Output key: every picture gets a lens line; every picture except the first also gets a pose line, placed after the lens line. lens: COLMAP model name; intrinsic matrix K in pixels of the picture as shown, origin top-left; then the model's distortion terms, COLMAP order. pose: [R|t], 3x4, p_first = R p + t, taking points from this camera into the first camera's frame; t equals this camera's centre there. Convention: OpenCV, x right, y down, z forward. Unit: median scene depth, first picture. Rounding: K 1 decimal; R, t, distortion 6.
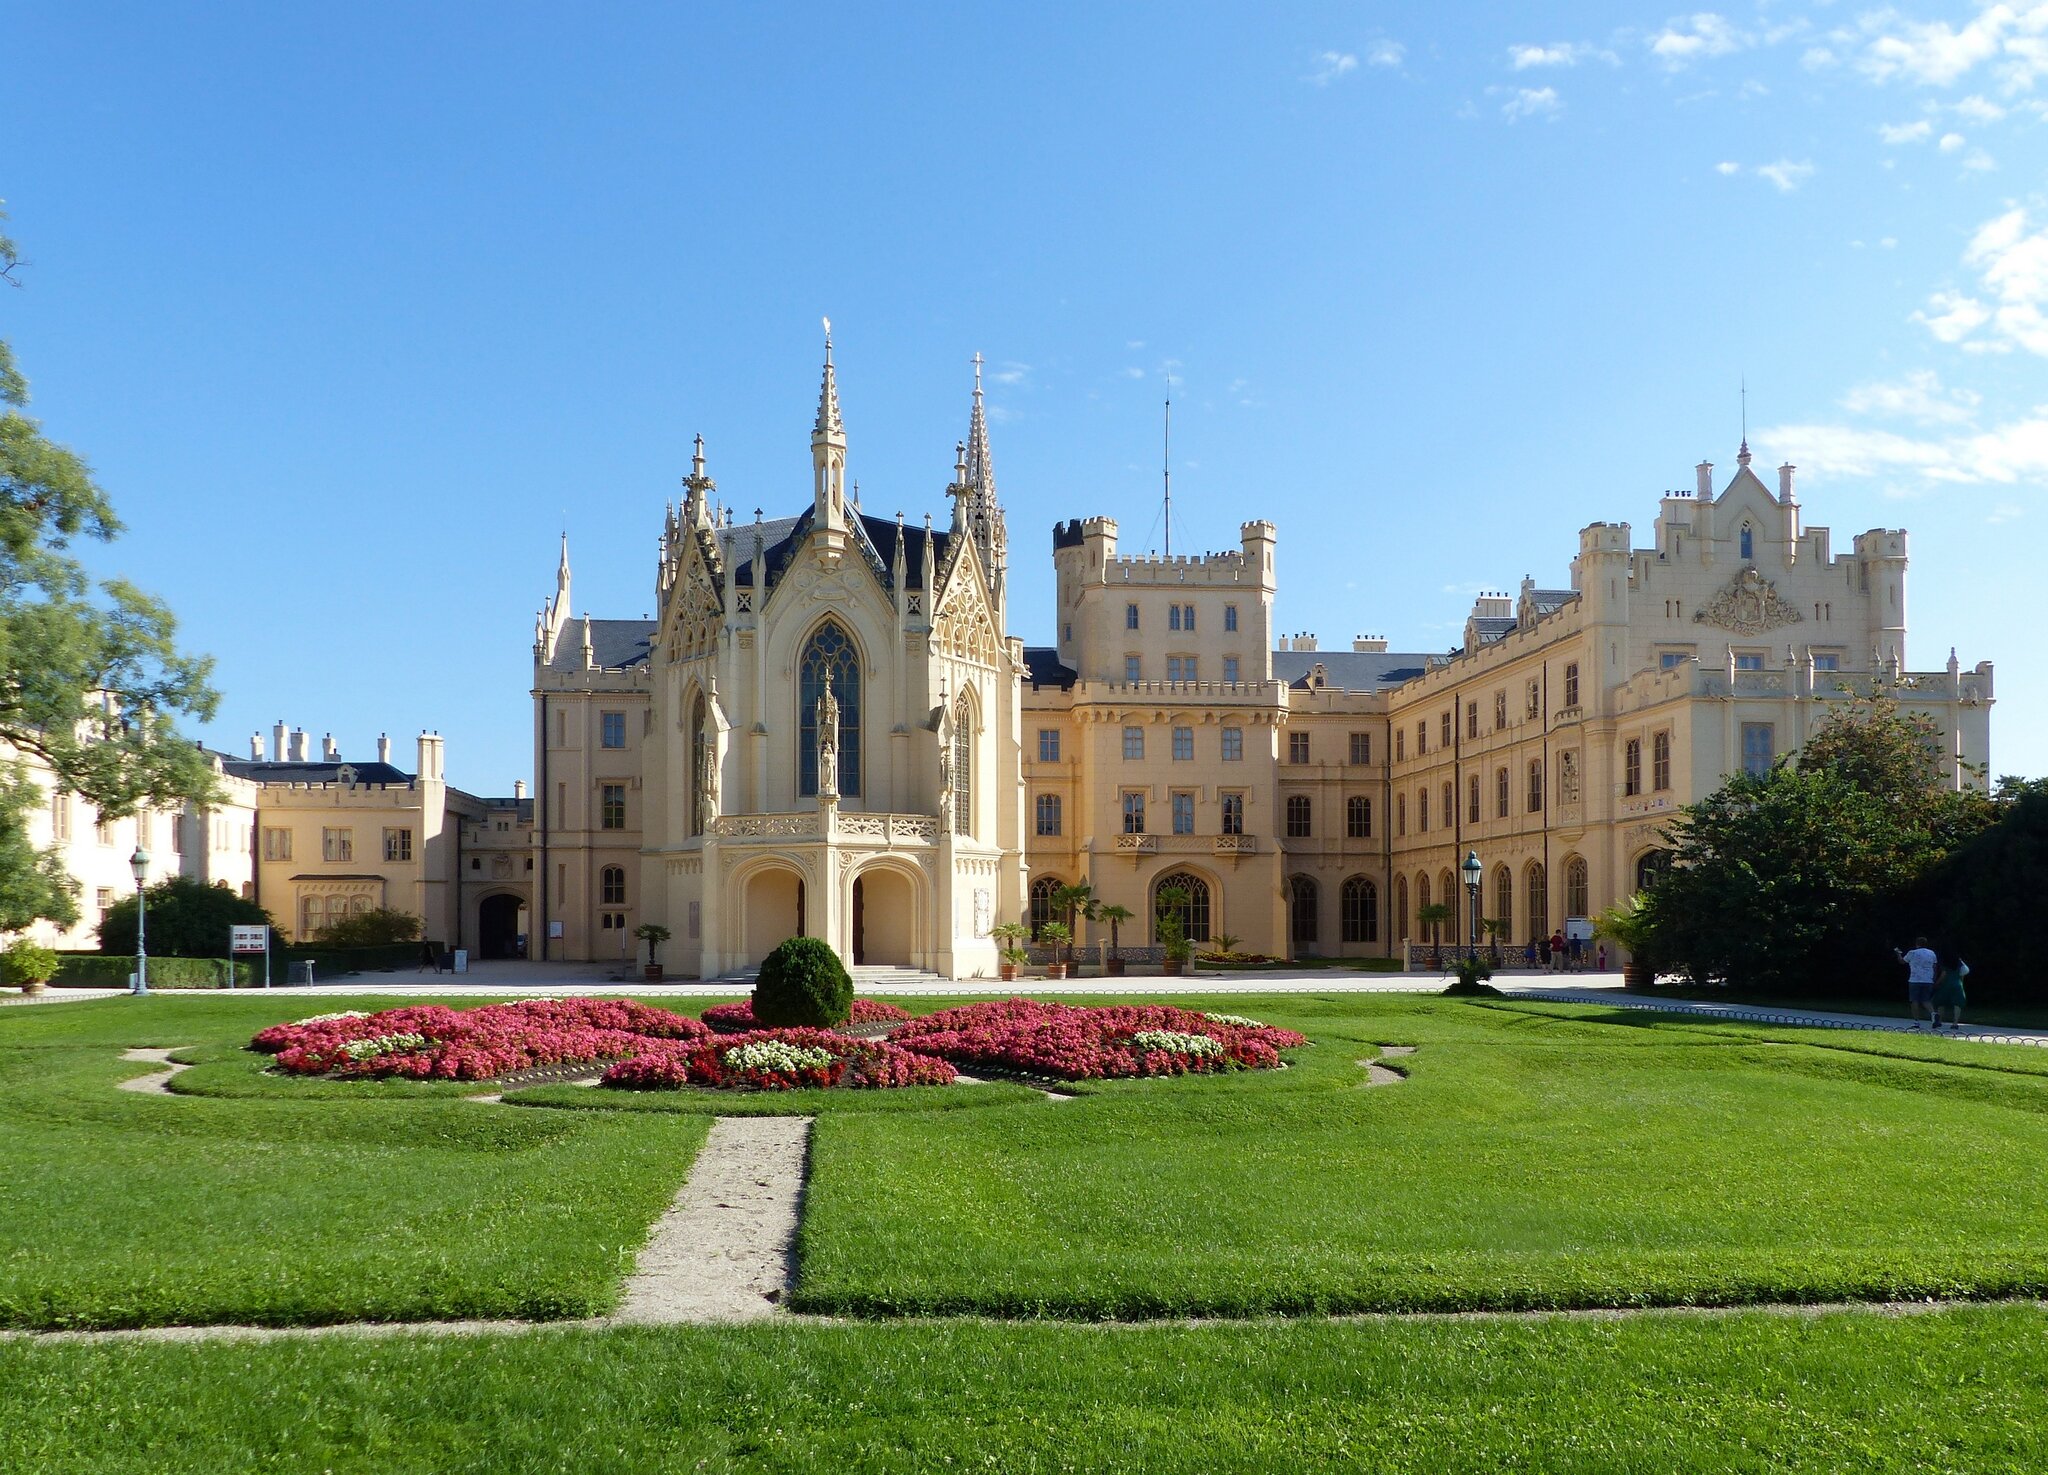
lens RADIAL K [[1614.0, 0, 1022.9], [0, 1614.0, 926.8], [0, 0, 1]] dist [0.000784, -0.000069]
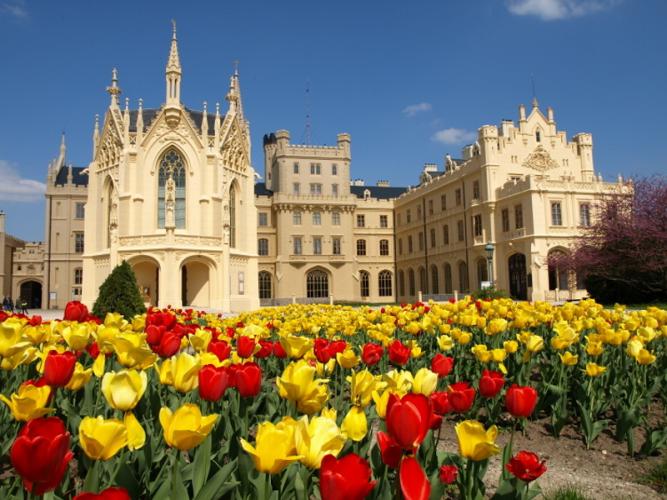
lens RADIAL K [[502.8, 0, 312.1], [0, 502.8, 250.5], [0, 0, 1]] dist [-0.102755, 0.140563]
pose [[0.989437, -0.003254, 0.144929, -0.022408], [0.017780, 0.994924, -0.099044, 0.014377], [-0.143871, 0.100575, 0.984472, 0.239164]]
